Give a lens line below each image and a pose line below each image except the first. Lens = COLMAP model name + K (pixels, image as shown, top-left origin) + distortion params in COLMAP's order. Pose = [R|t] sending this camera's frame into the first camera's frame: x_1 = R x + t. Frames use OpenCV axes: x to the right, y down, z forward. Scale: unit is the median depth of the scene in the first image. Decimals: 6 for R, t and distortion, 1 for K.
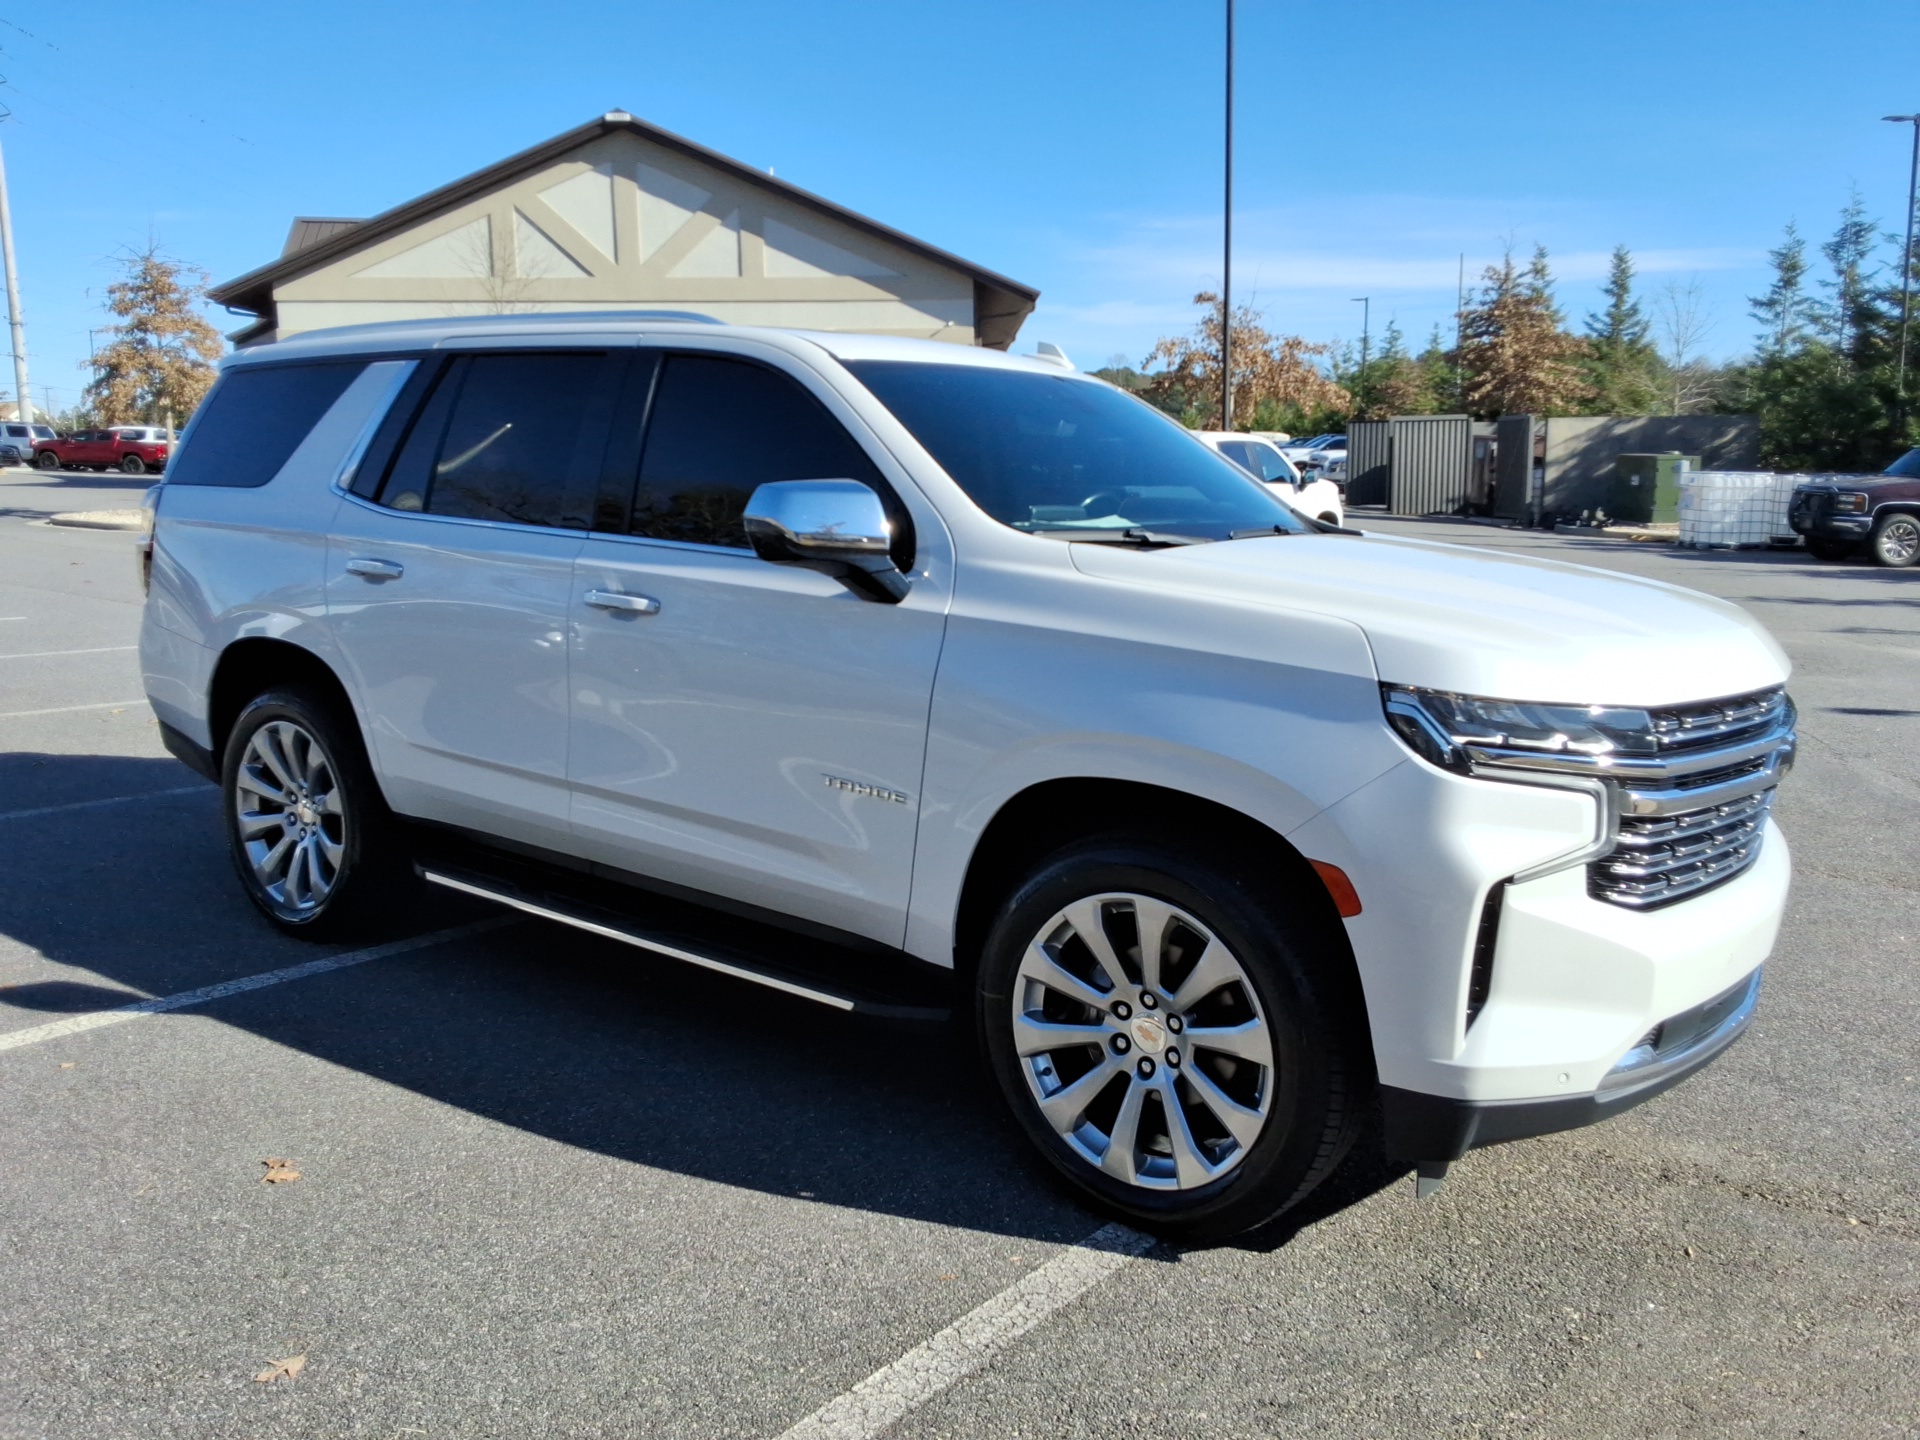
lens RADIAL K [[1540.2, 0, 971.5], [0, 1540.2, 716.2], [0, 0, 1]] dist [0.093393, -0.130283]
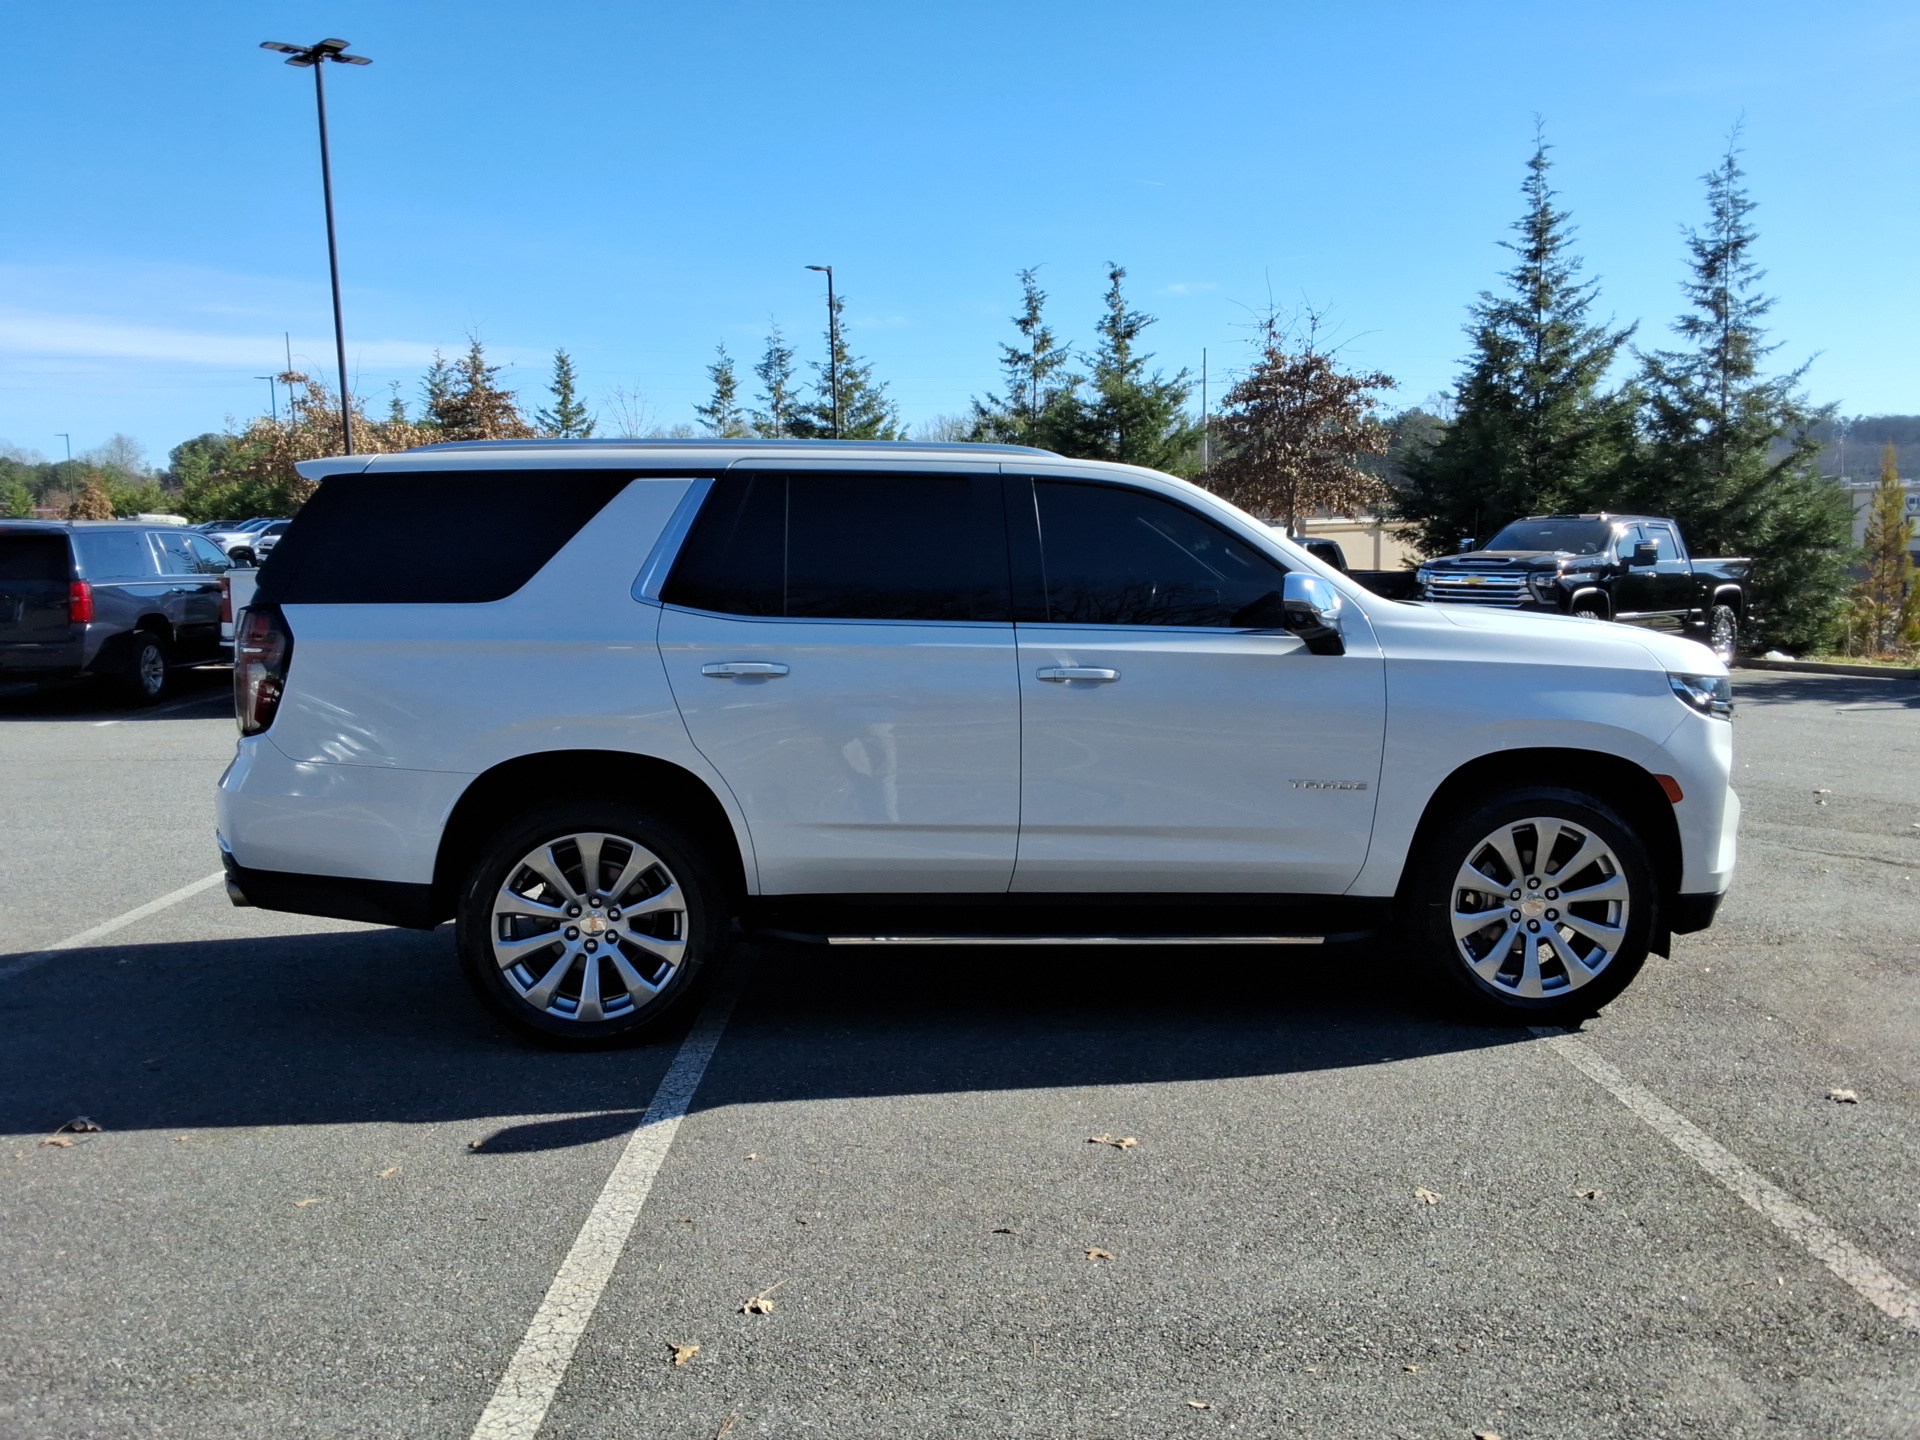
lens RADIAL K [[1540.2, 0, 987.4], [0, 1540.2, 726.5], [0, 0, 1]] dist [0.093393, -0.130283]
pose [[0.746287, -0.091407, 0.659318, -0.926202], [0.121323, 0.992613, 0.000288, -0.033918], [-0.654474, 0.079775, 0.751864, 0.088688]]
